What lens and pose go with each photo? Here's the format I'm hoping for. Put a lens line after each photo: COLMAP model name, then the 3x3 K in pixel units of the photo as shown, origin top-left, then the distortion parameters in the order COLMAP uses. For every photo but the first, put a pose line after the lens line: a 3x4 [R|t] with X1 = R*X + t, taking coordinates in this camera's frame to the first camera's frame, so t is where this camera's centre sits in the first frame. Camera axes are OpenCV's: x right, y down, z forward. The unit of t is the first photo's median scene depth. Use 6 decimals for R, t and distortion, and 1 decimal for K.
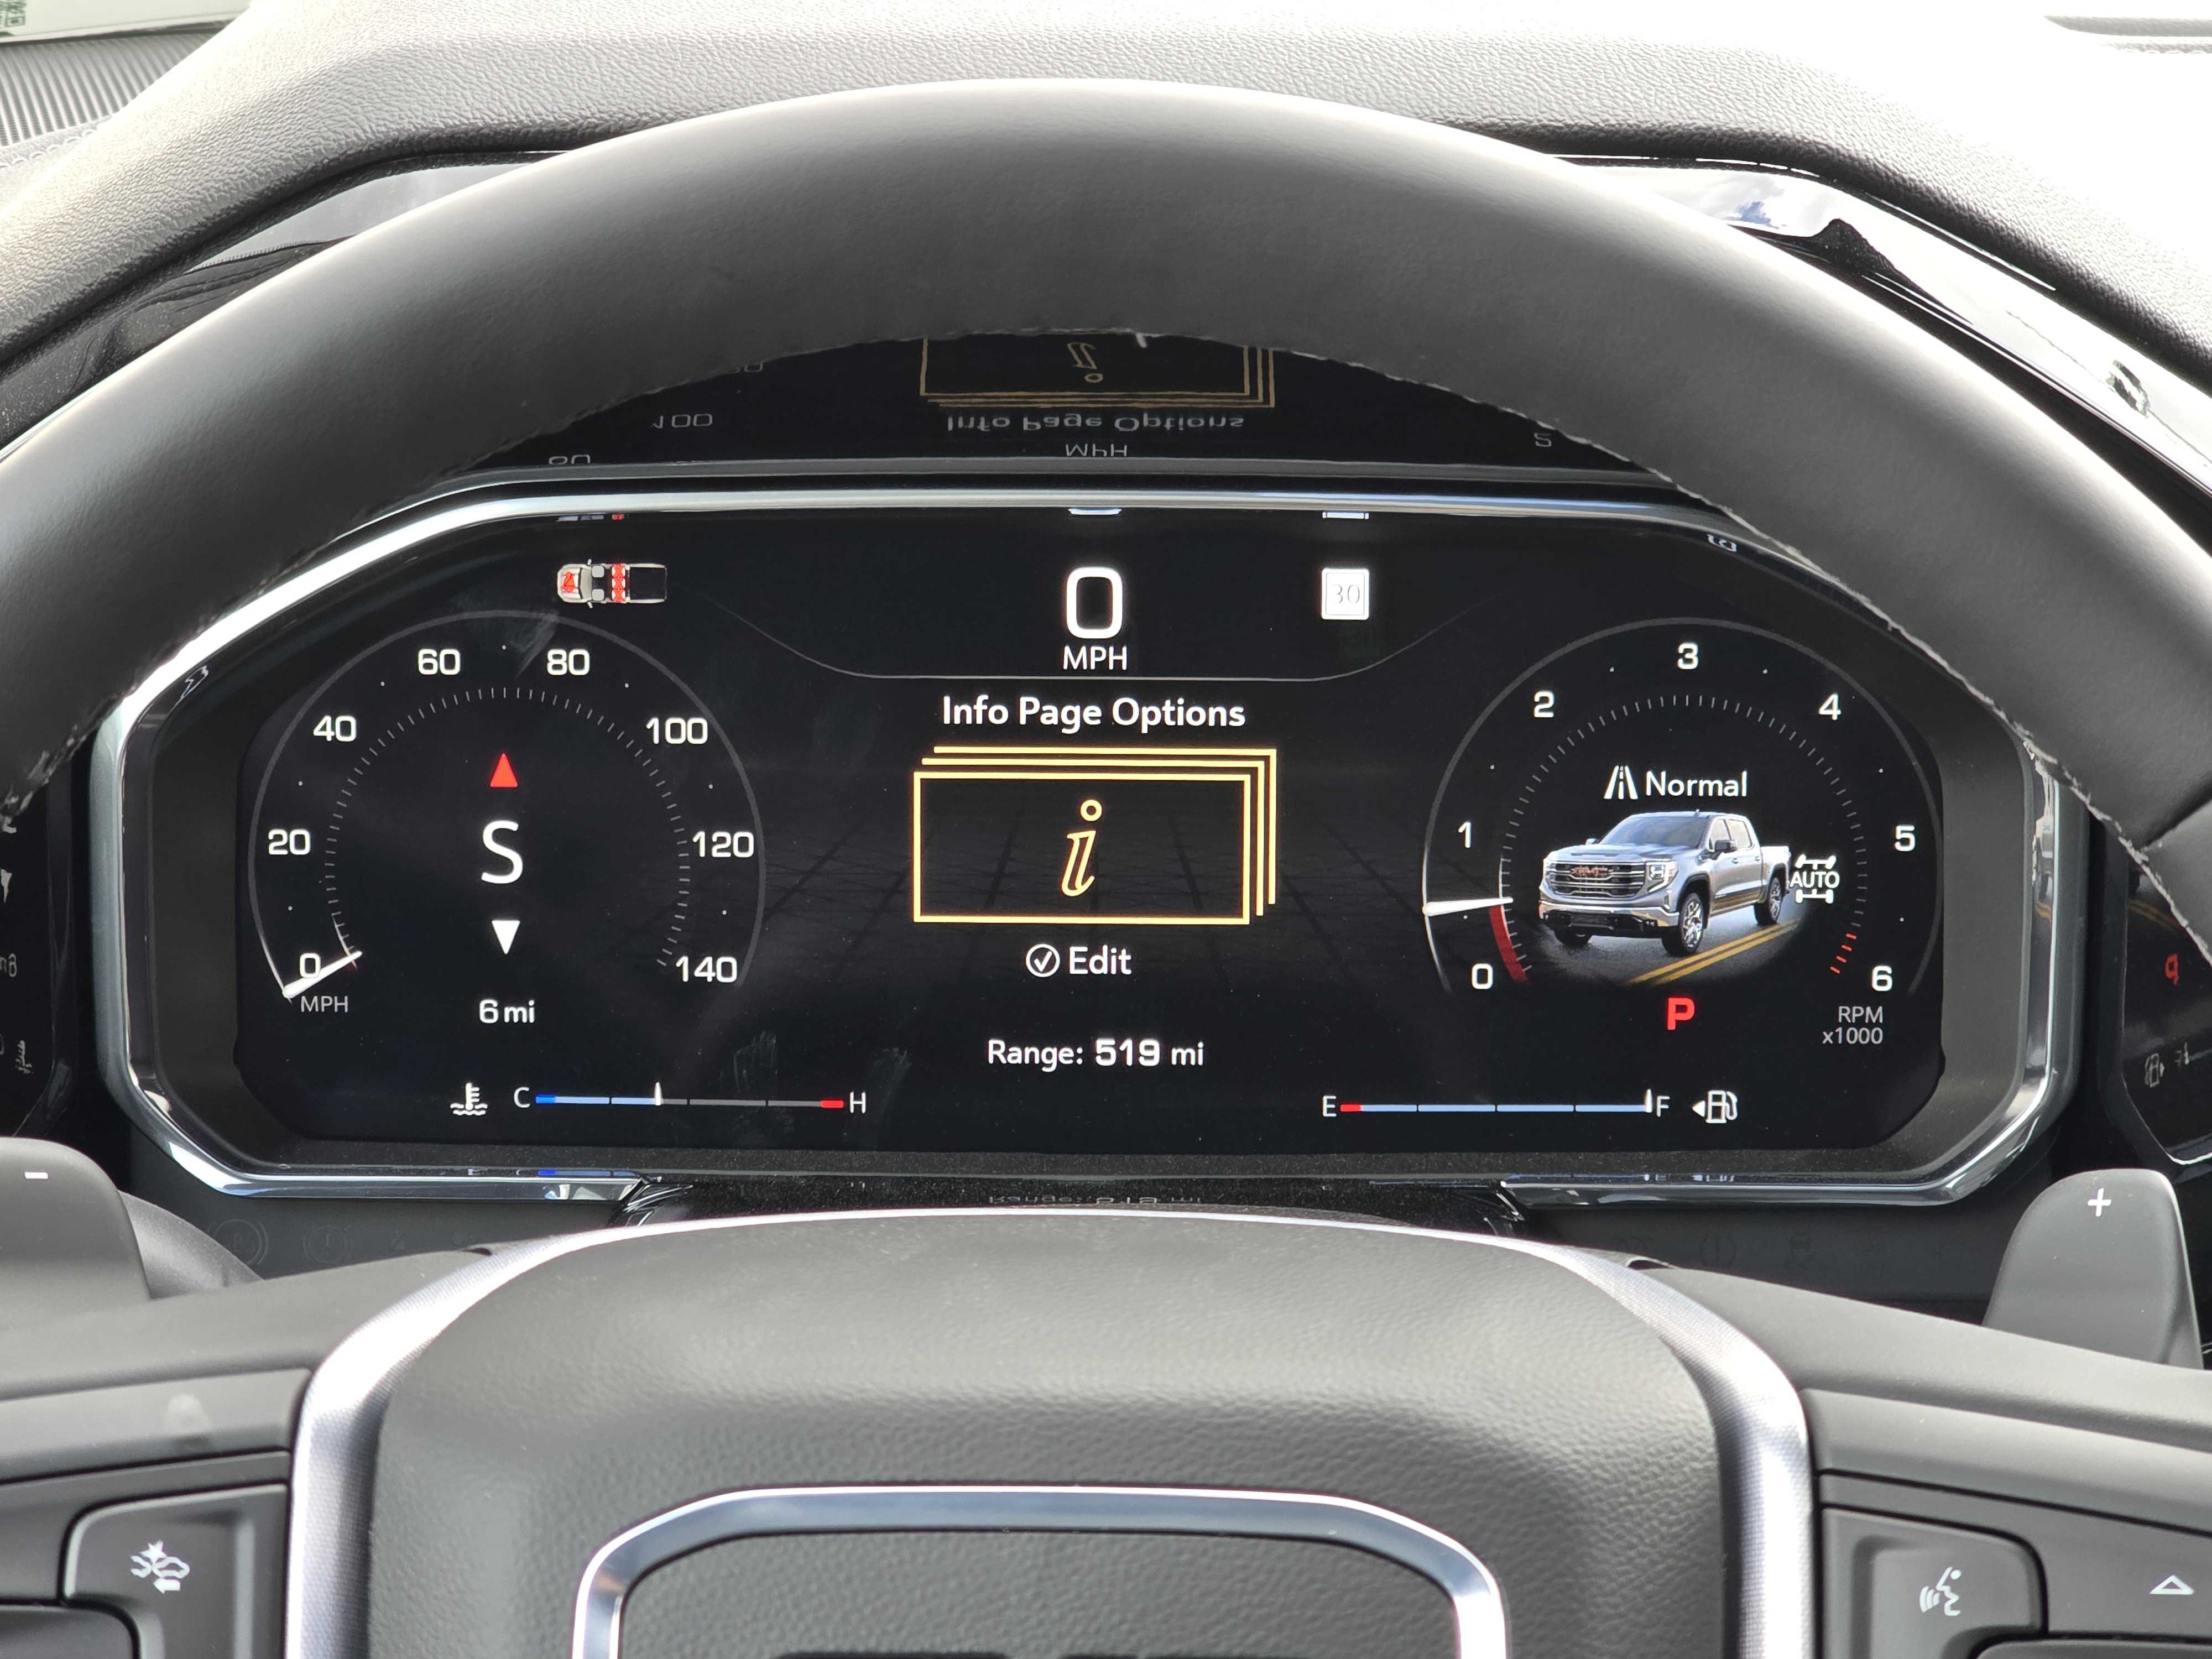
lens RADIAL K [[4891.1, 0, 1099.6], [0, 4891.1, 902.9], [0, 0, 1]] dist [-0.687908, 7.759990]
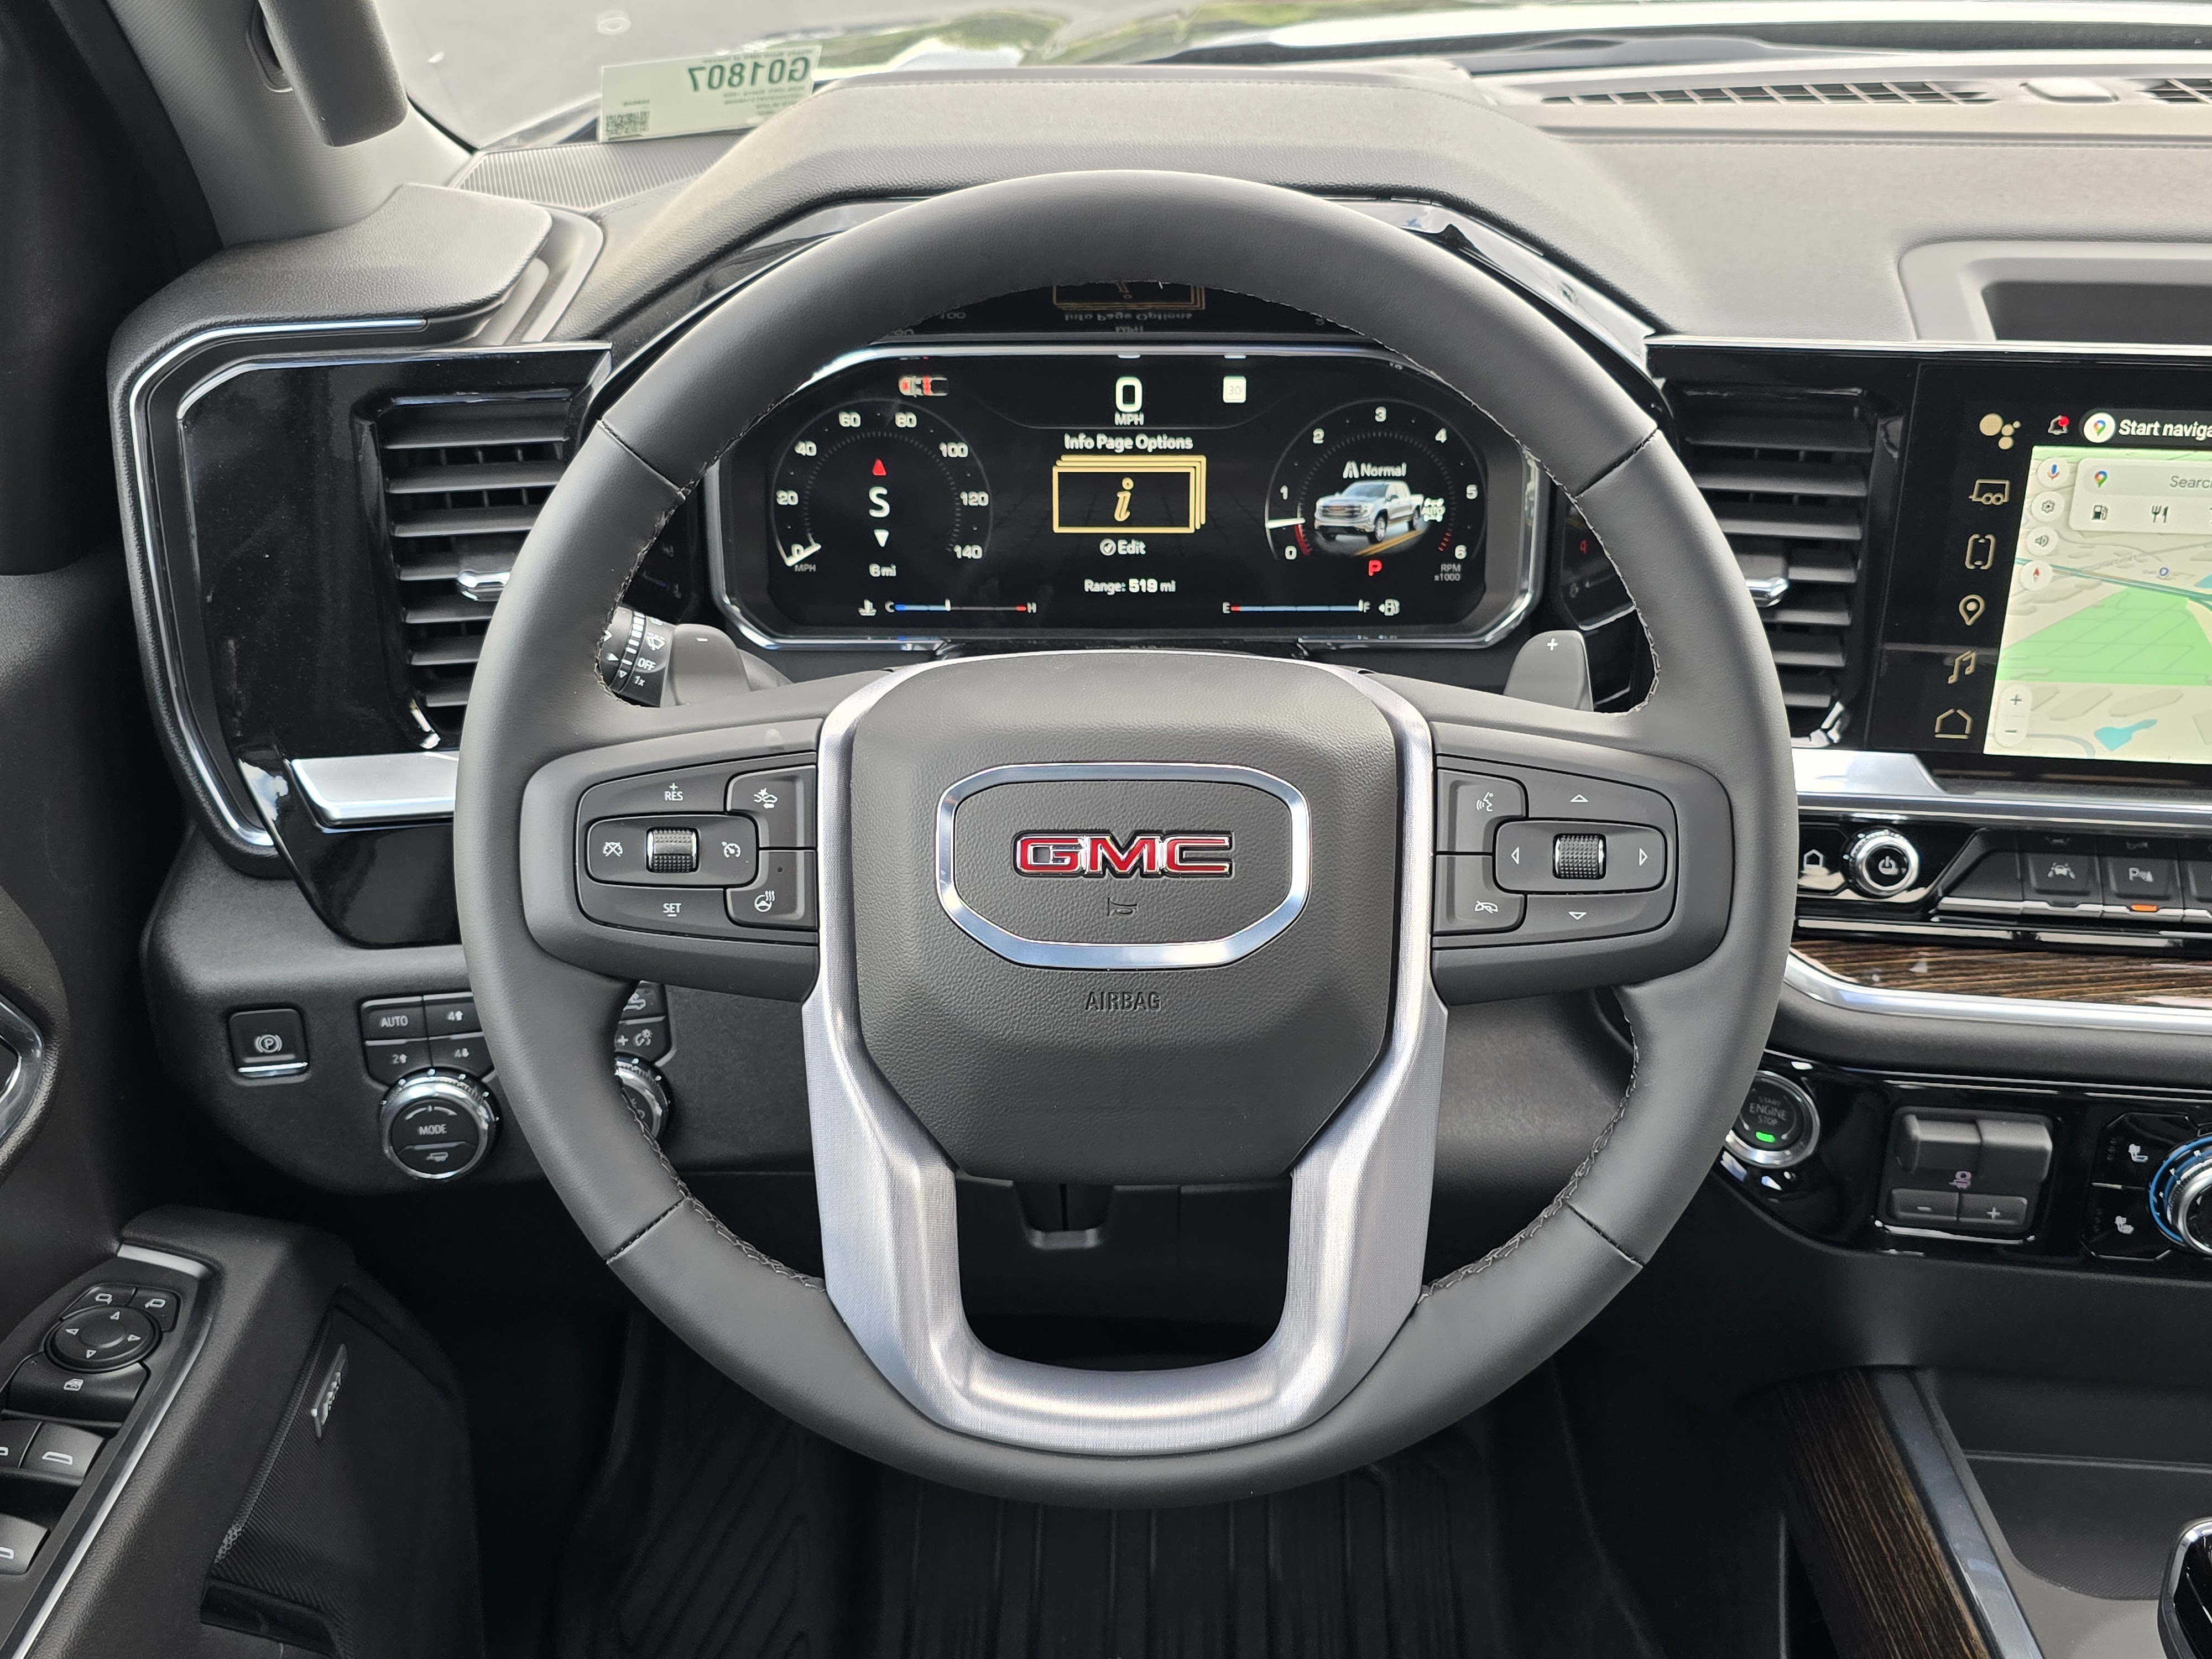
lens RADIAL K [[2142.2, 0, 1124.4], [0, 2142.2, 806.4], [0, 0, 1]] dist [0.124844, -0.200072]
pose [[0.999900, -0.007914, 0.011714, -0.017071], [0.006287, 0.991112, 0.132879, -0.002218], [-0.012661, -0.132792, 0.991063, -0.064041]]
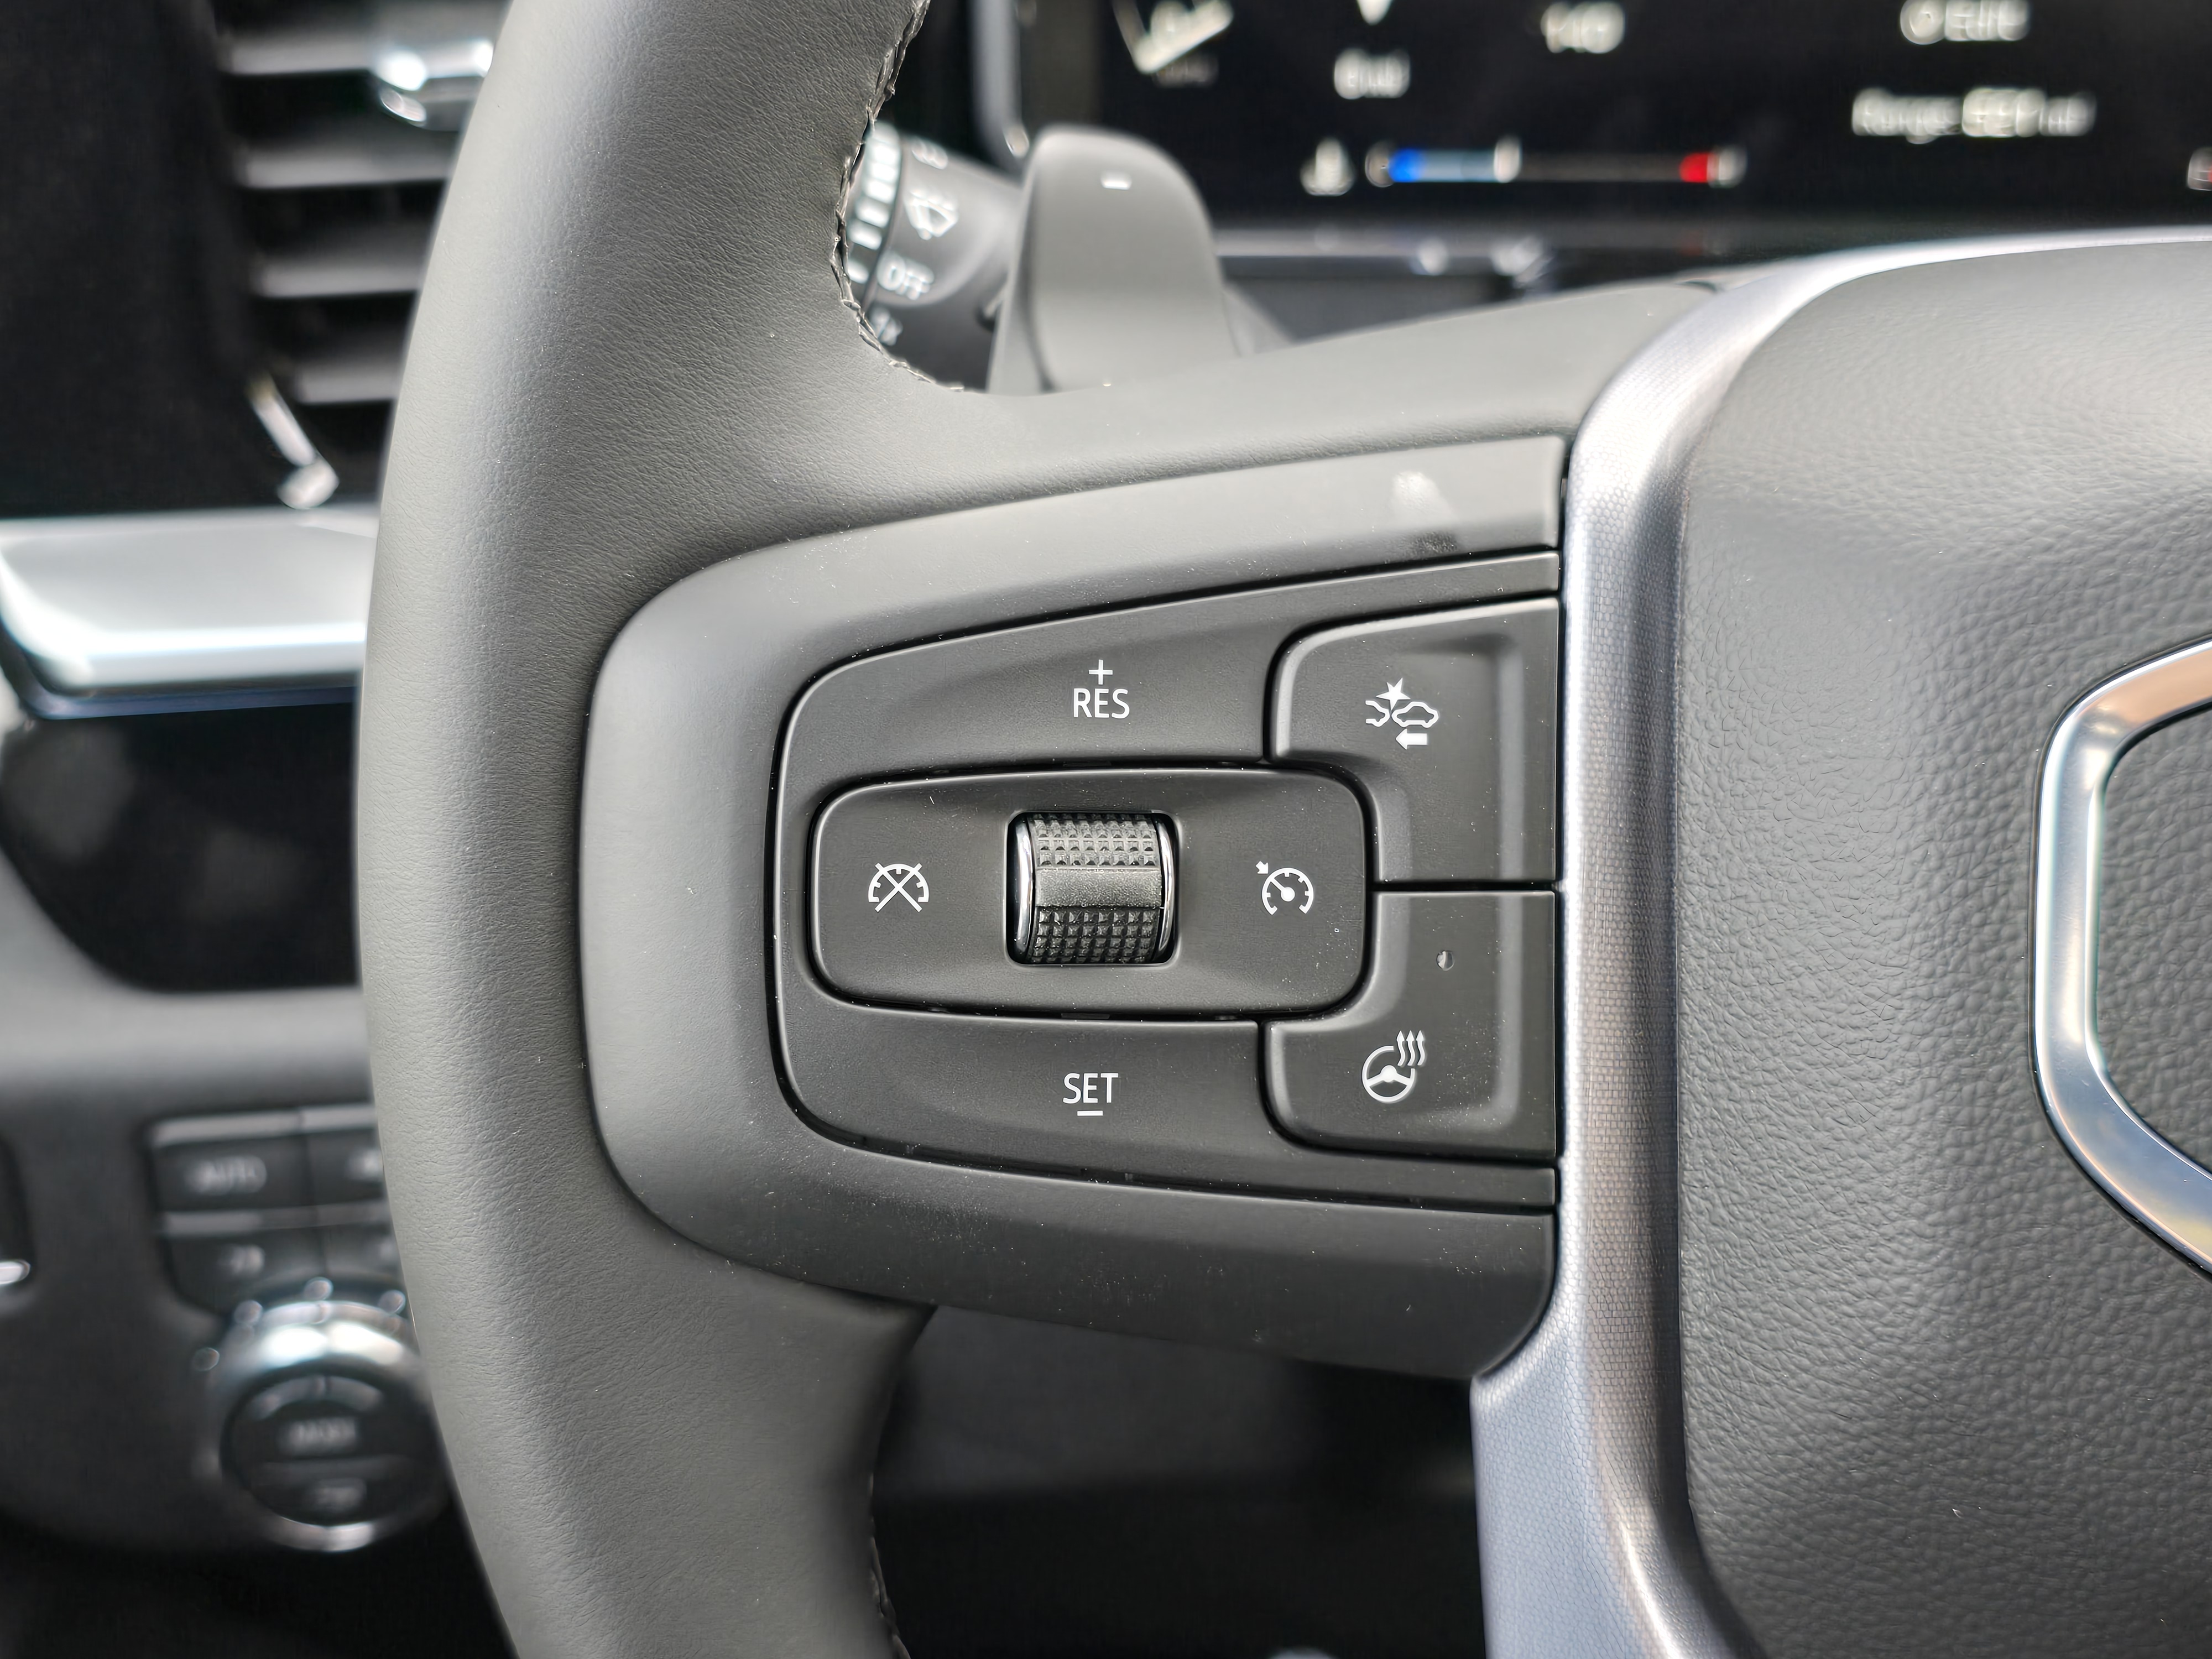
lens RADIAL K [[2800.1, 0, 1054.4], [0, 2800.1, 831.5], [0, 0, 1]] dist [0.162533, -1.092064]
pose [[0.998613, 0.015549, -0.050299, -0.157301], [-0.003779, 0.974097, 0.226100, 0.042562], [0.052512, -0.225597, 0.972805, 0.411601]]
